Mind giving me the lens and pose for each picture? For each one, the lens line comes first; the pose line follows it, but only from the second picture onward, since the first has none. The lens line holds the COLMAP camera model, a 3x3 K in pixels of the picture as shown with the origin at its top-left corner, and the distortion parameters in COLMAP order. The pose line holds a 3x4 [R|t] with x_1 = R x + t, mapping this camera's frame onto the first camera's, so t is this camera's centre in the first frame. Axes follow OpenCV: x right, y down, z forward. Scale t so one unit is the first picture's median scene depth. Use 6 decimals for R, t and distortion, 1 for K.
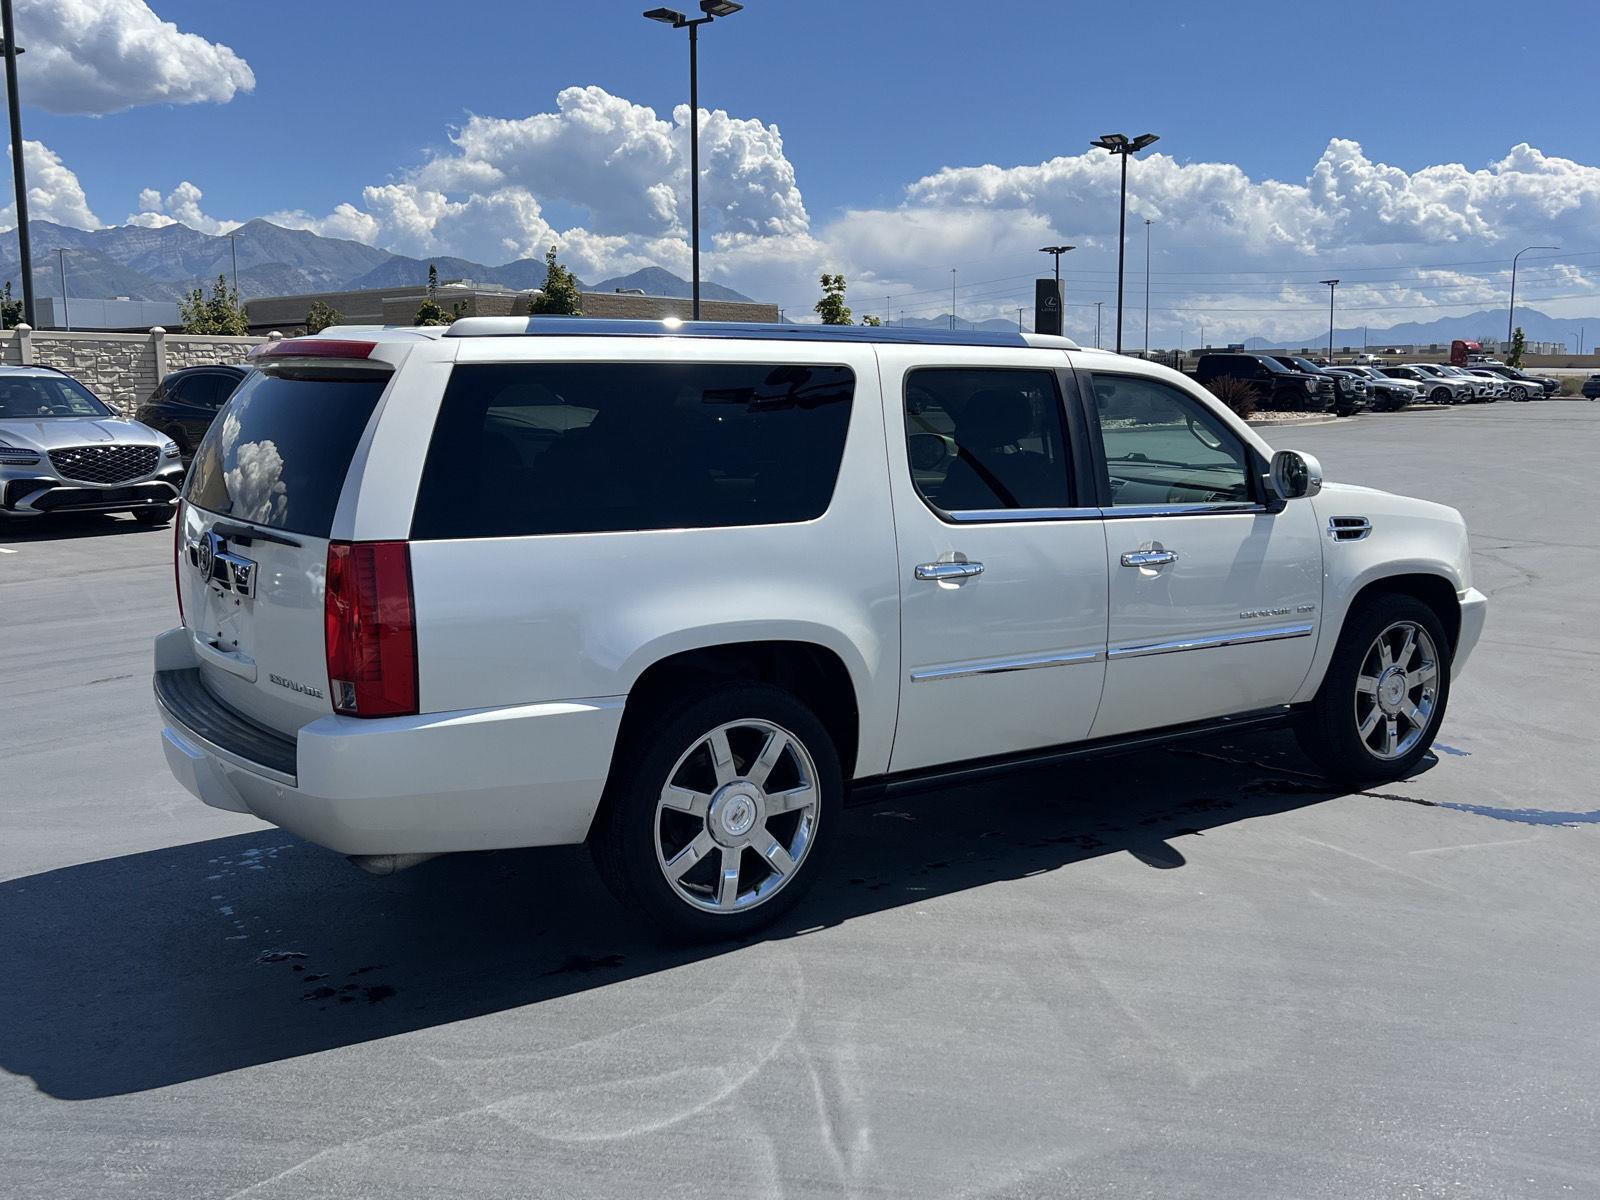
lens RADIAL K [[1497.9, 0, 800.0], [0, 1497.9, 600.0], [0, 0, 1]] dist [0.033965, -0.037889]
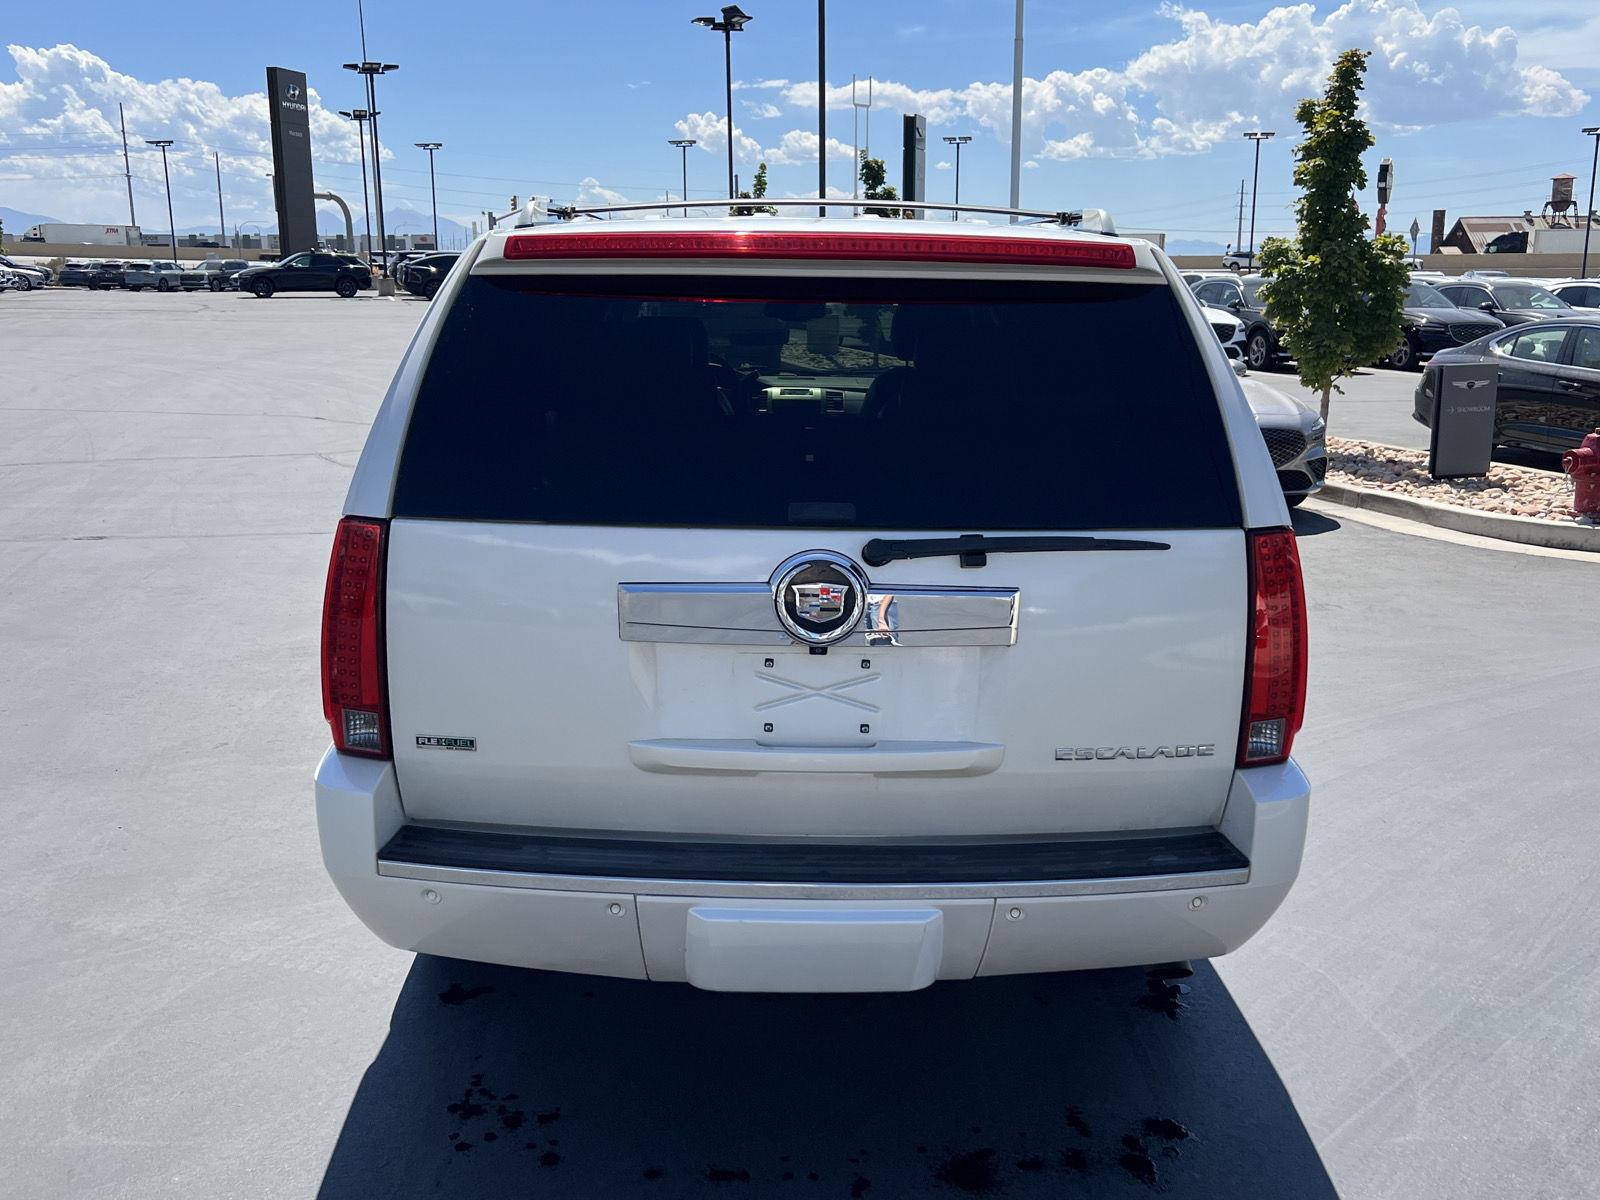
lens RADIAL K [[1497.9, 0, 800.0], [0, 1497.9, 600.0], [0, 0, 1]] dist [0.033965, -0.037889]
pose [[0.572273, -0.169733, 0.802306, -0.708518], [0.111738, 0.985361, 0.128758, -0.086154], [-0.812415, 0.015963, 0.582861, 0.536519]]
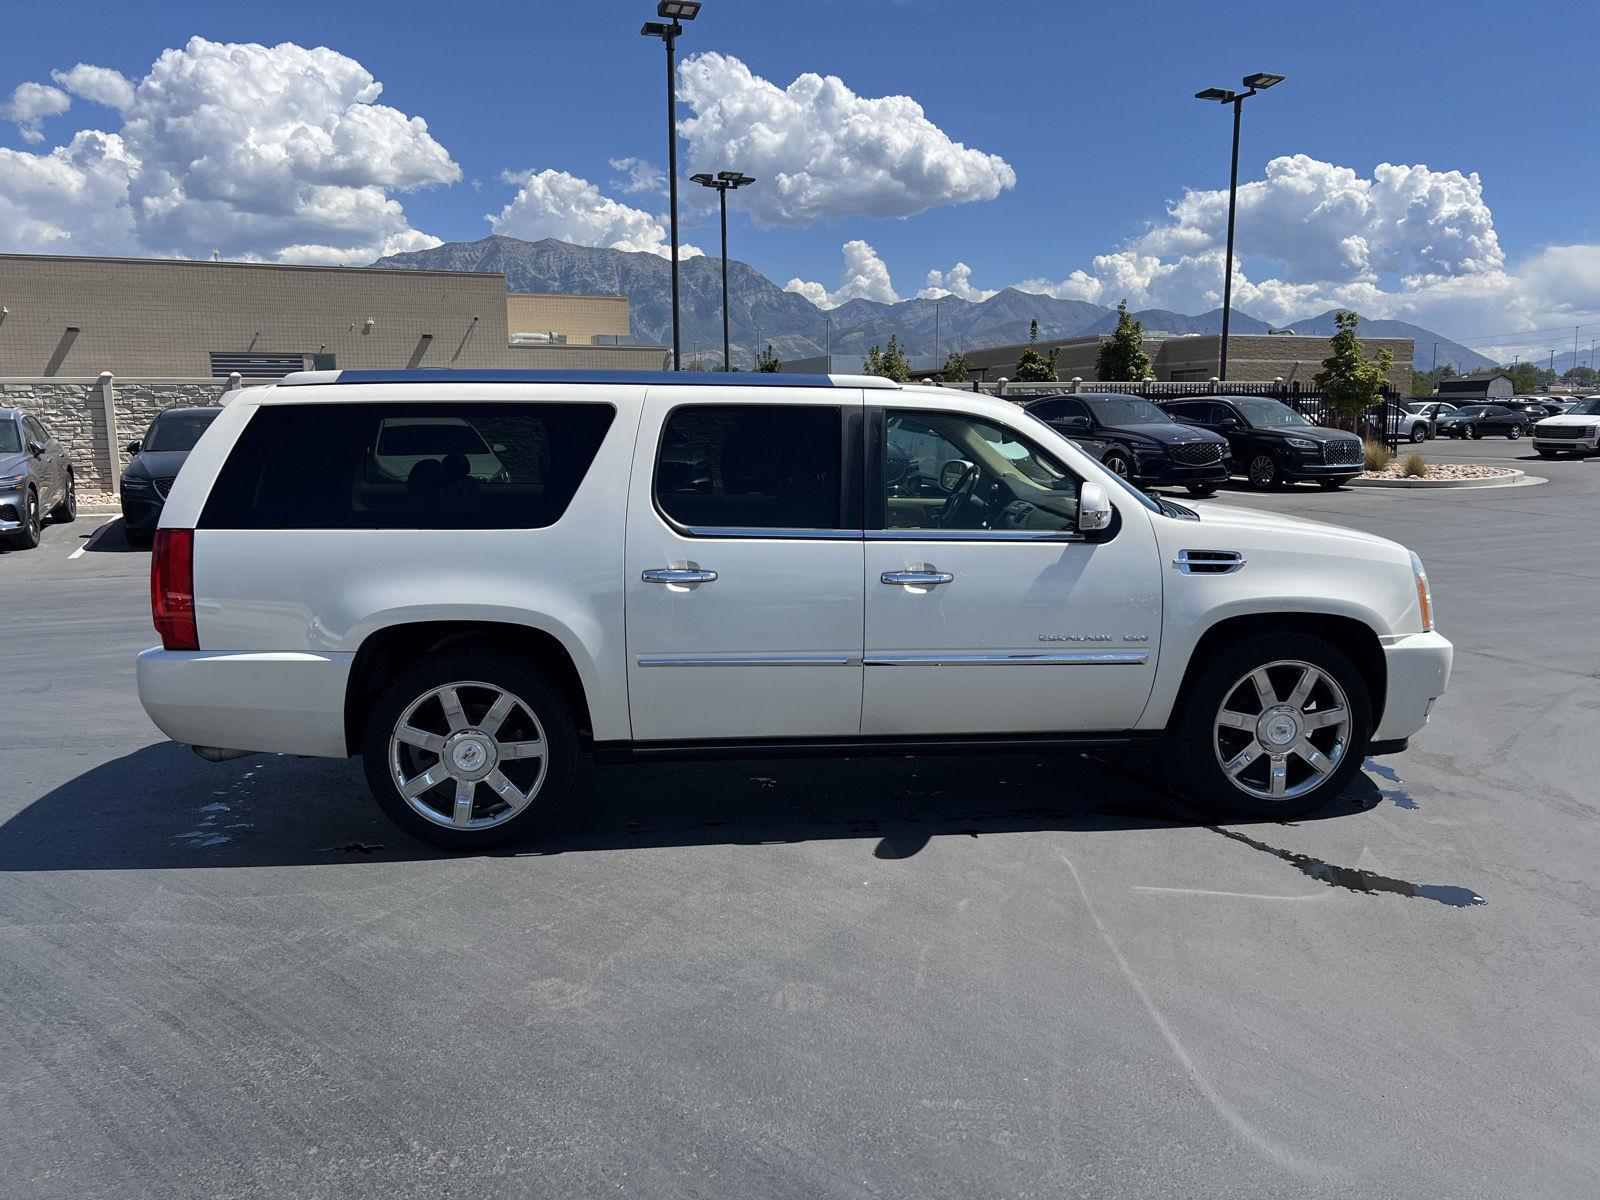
lens RADIAL K [[1207.0, 0, 800.0], [0, 1207.0, 600.0], [0, 0, 1]] dist [0.051933, -0.084918]
pose [[0.875716, 0.068708, -0.477913, 0.572795], [-0.064275, 0.997603, 0.025646, -0.028375], [0.478529, 0.008260, 0.878033, 0.180765]]
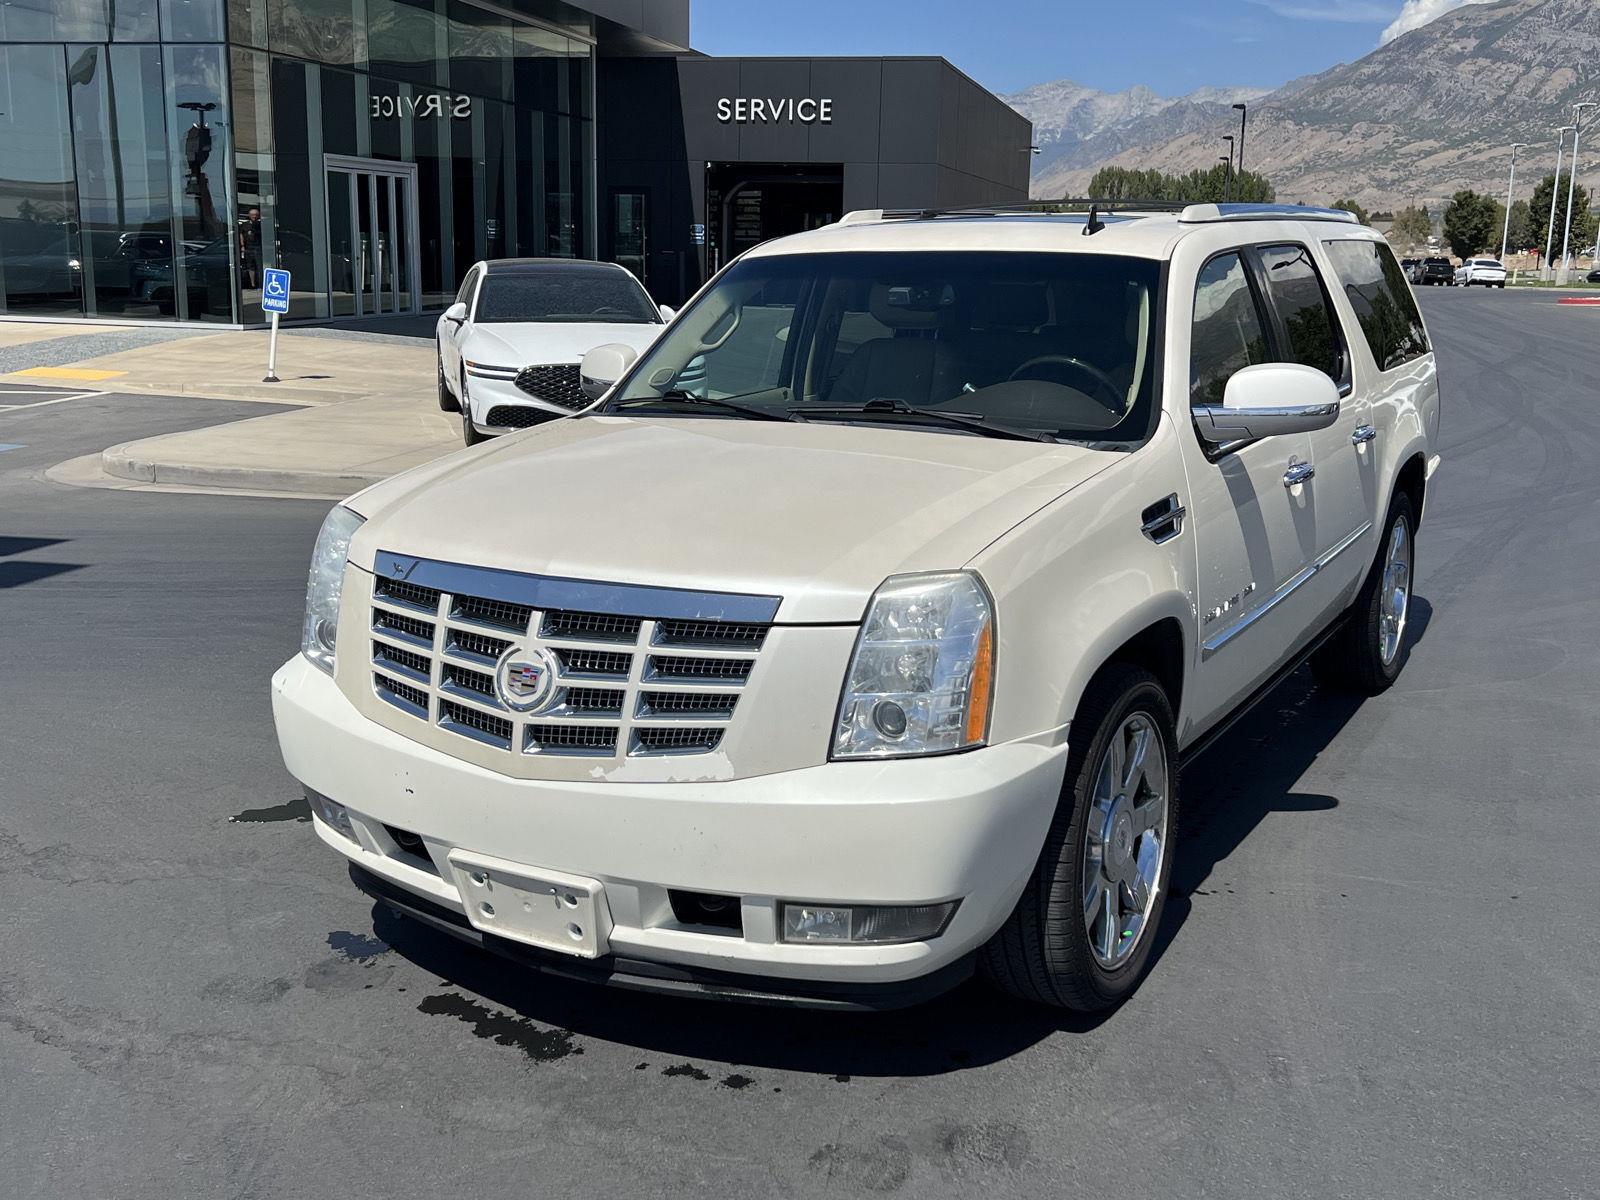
lens RADIAL K [[1685.9, 0, 800.0], [0, 1685.9, 600.0], [0, 0, 1]] dist [0.031318, -0.040639]
pose [[-0.901051, 0.084298, -0.425443, 0.670687], [-0.067898, 0.941418, 0.330336, -0.295856], [0.428366, 0.326536, -0.842542, 1.960576]]
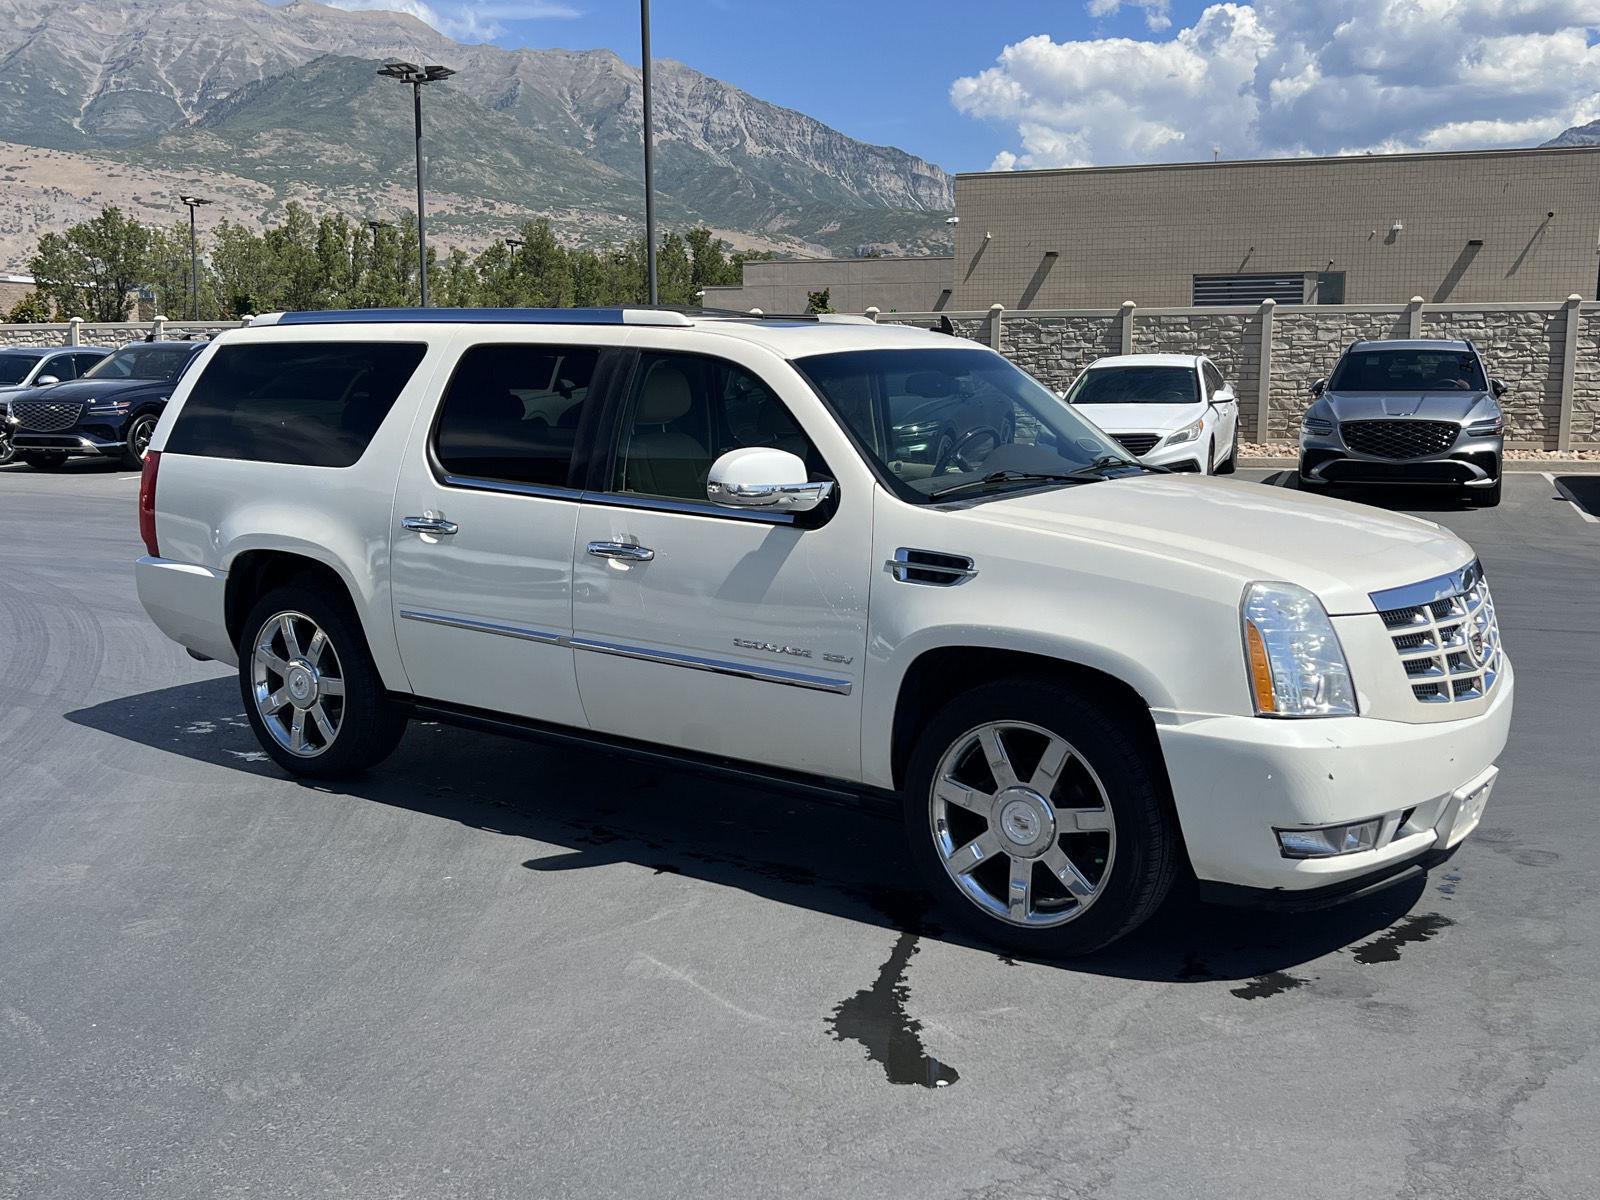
lens RADIAL K [[1614.3, 0, 797.6], [0, 1614.3, 634.1], [0, 0, 1]] dist [0.040655, -0.035130]
pose [[0.312672, 0.160871, -0.936139, 1.187895], [-0.135365, 0.983041, 0.123719, -0.114083], [0.940166, 0.088037, 0.329146, 0.769745]]
